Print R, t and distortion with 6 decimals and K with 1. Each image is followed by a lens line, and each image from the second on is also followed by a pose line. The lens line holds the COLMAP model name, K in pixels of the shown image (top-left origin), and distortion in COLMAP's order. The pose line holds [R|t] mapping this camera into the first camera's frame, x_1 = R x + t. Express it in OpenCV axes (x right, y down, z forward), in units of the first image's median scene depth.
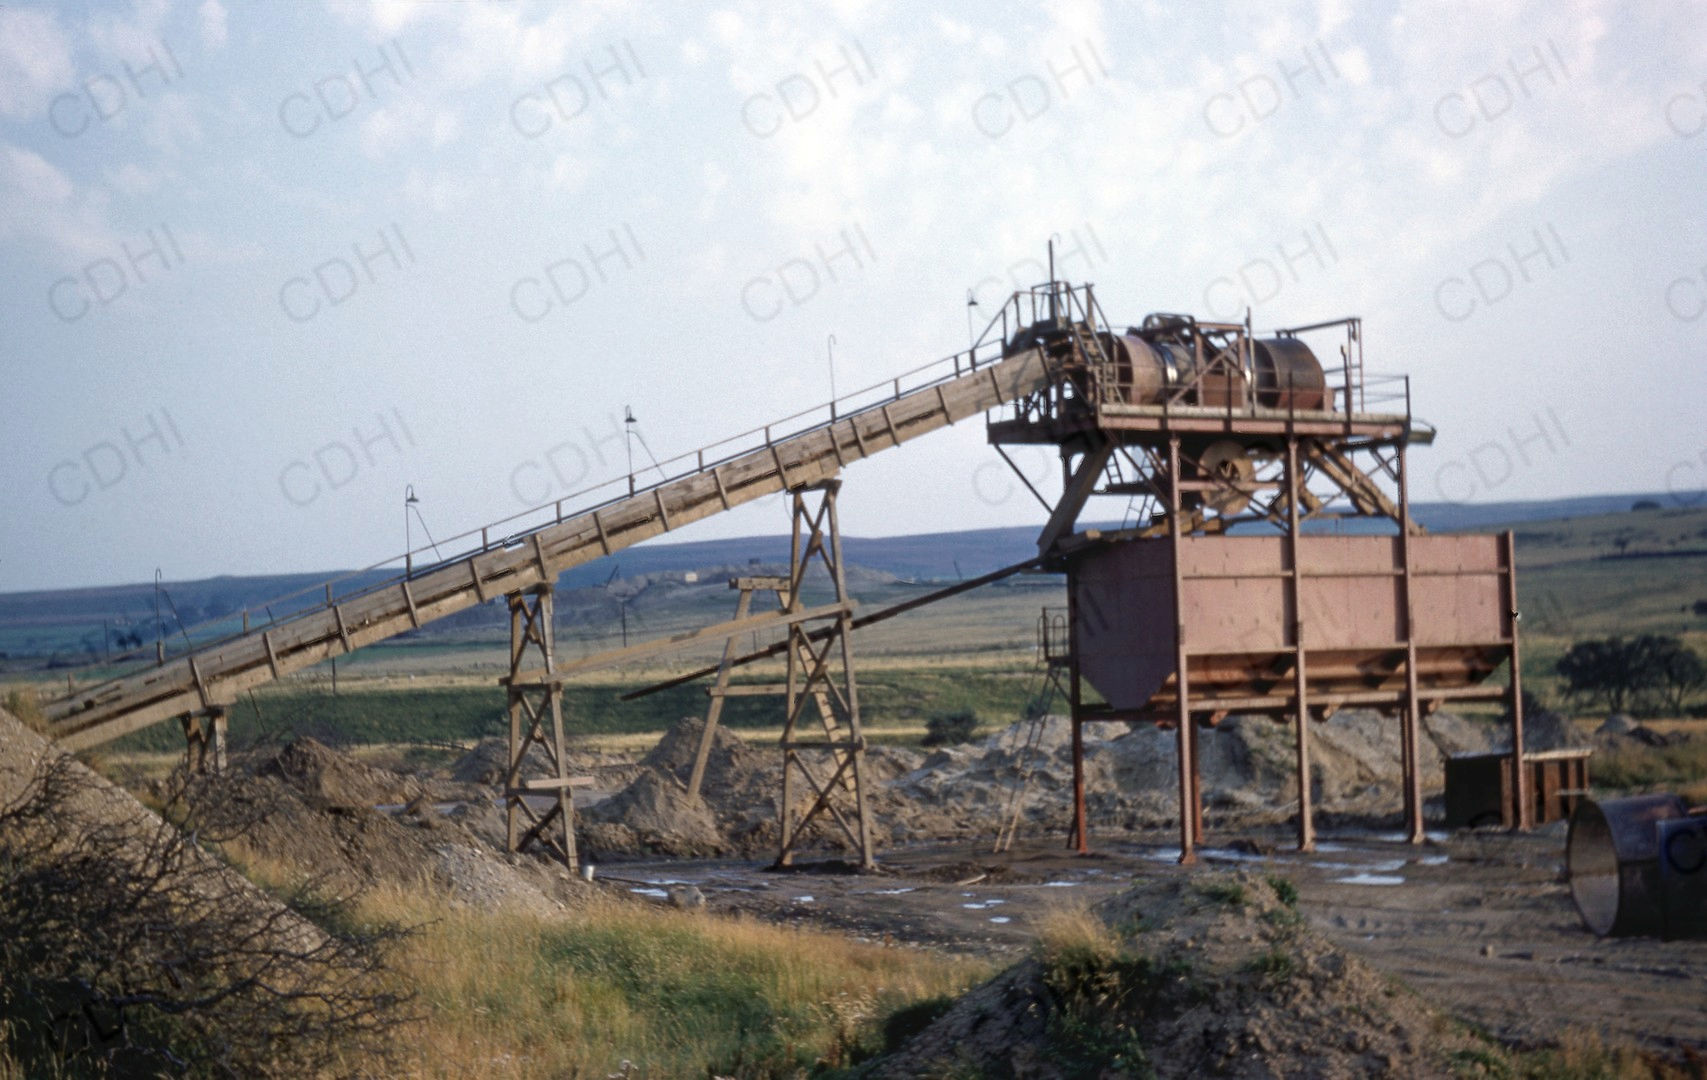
lens RADIAL K [[2619.8, 0, 853.5], [0, 2619.8, 540.0], [0, 0, 1]] dist [-0.040914, 0.072296]
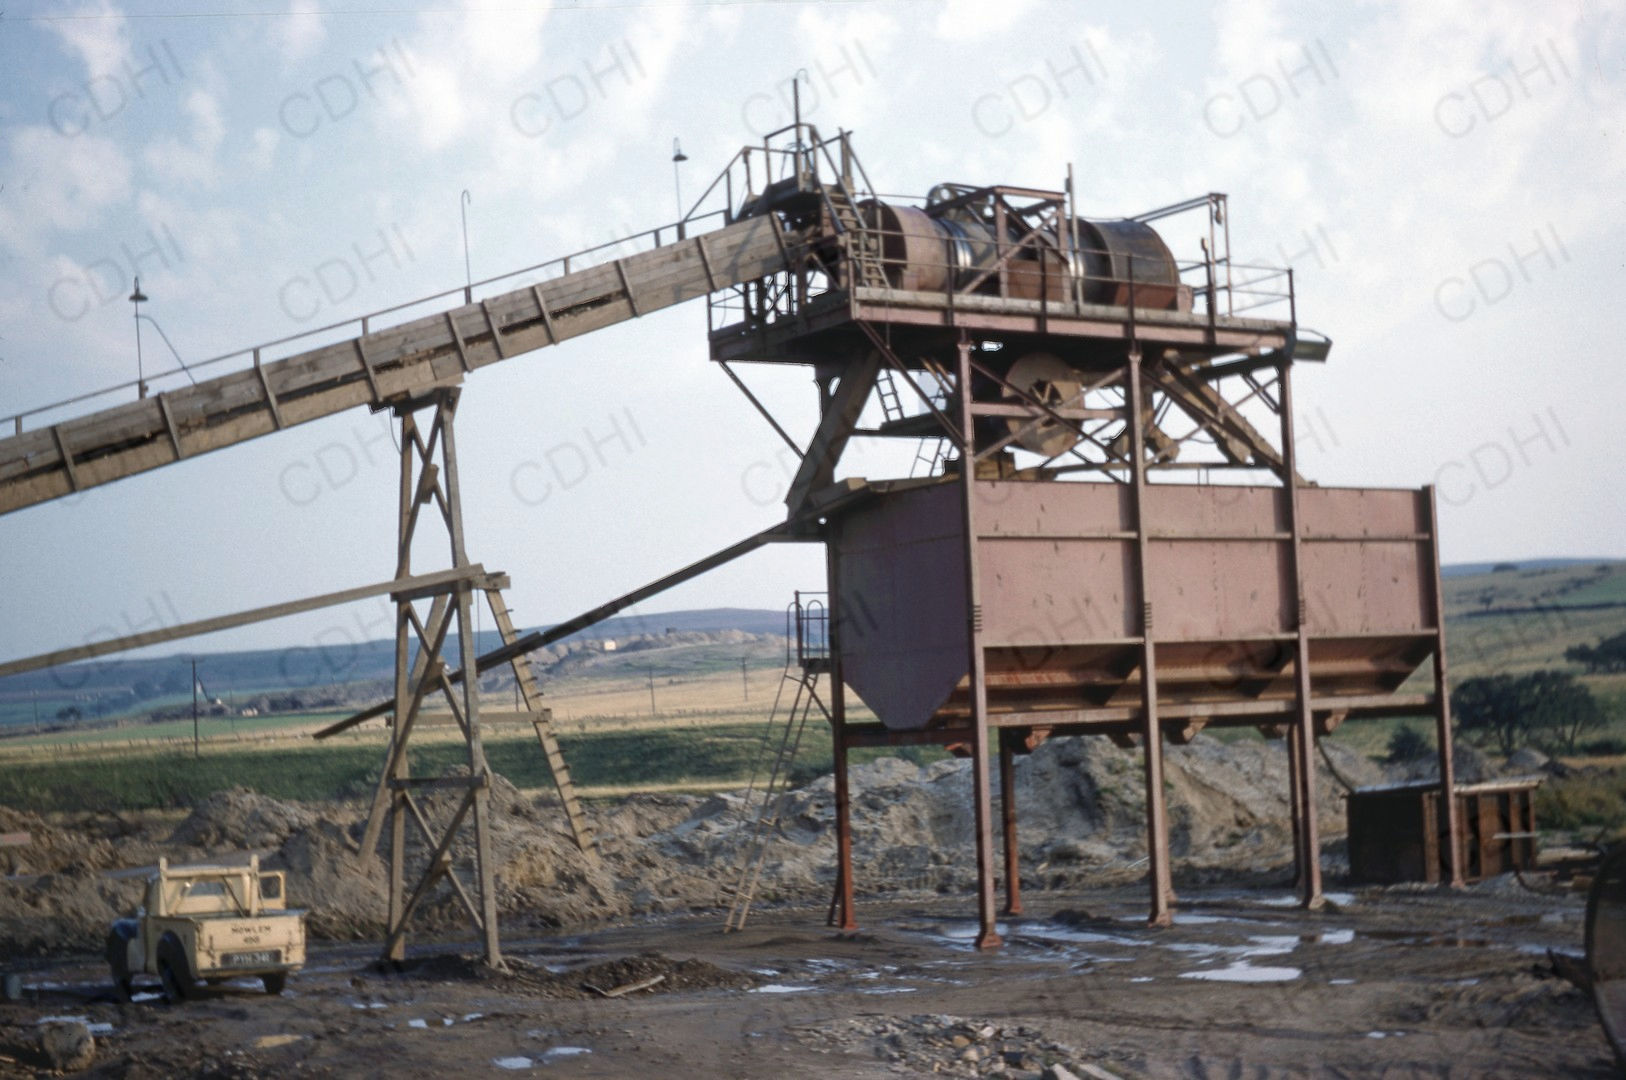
lens RADIAL K [[2693.4, 0, 813.0], [0, 2693.4, 540.0], [0, 0, 1]] dist [-0.043755, -0.096906]
pose [[0.999330, -0.011779, 0.034661, 0.052047], [0.012401, 0.999765, -0.017794, 0.025187], [-0.034443, 0.018212, 0.999241, 0.258607]]
